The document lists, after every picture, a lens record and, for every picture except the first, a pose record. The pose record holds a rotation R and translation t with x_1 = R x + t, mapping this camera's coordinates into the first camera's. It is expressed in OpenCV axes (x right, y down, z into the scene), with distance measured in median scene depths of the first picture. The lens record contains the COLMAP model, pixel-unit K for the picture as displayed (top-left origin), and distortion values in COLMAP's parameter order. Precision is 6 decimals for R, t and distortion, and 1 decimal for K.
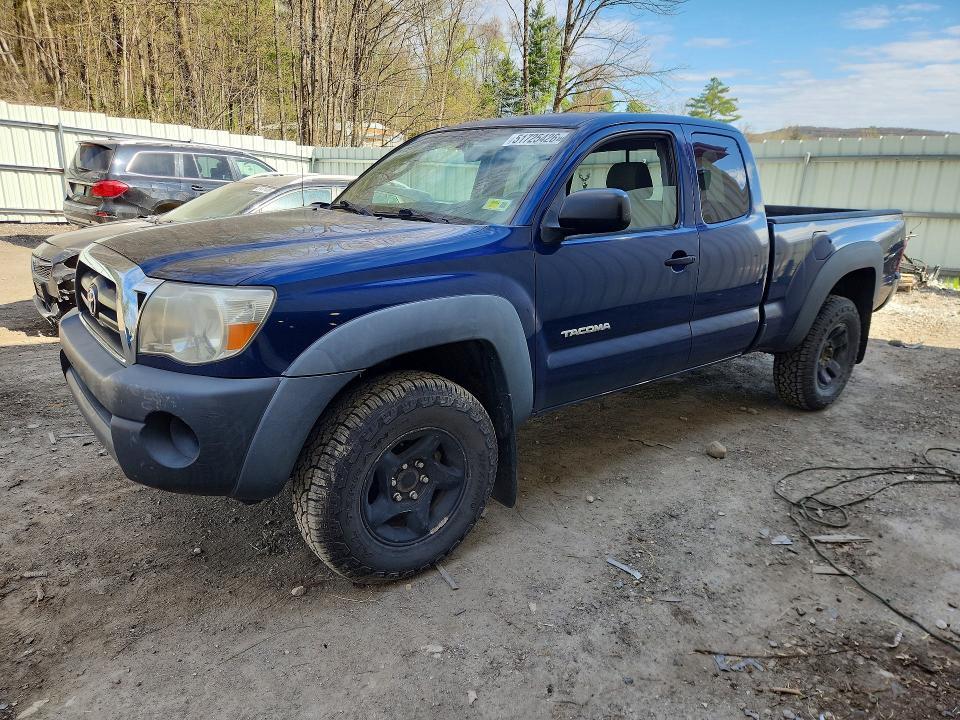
lens RADIAL K [[694.1, 0, 480.0], [0, 694.1, 360.0], [0, 0, 1]] dist [0.065335, -0.059287]
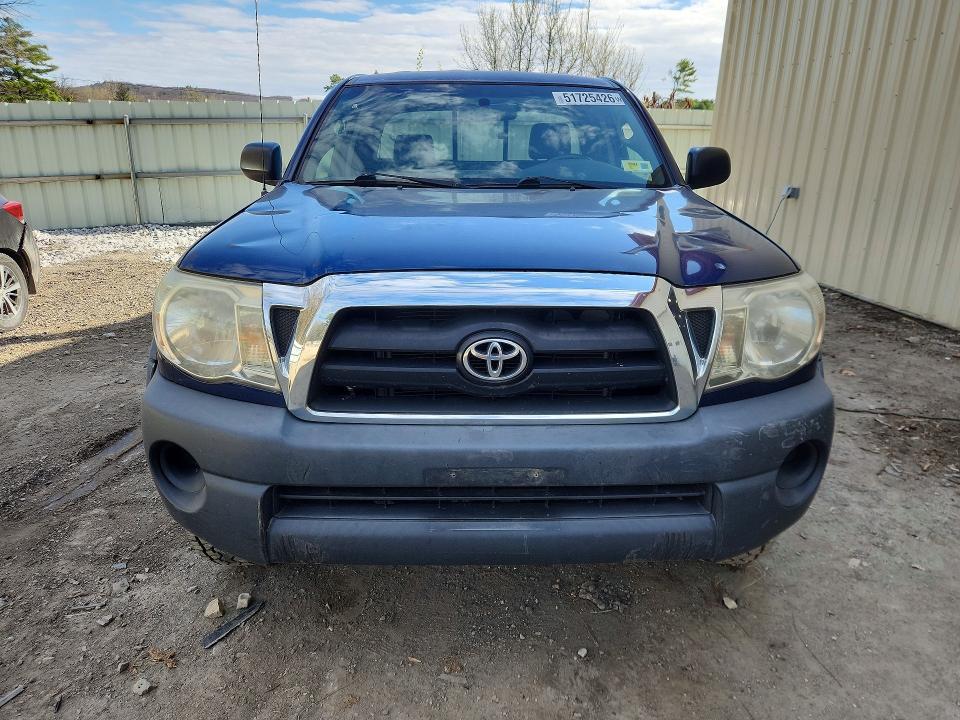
lens RADIAL K [[694.1, 0, 480.0], [0, 694.1, 360.0], [0, 0, 1]] dist [0.065335, -0.059287]
pose [[0.568831, -0.261417, 0.779803, -0.112671], [0.219224, 0.962031, 0.162592, -0.020234], [-0.792699, 0.078464, 0.604542, 0.071657]]
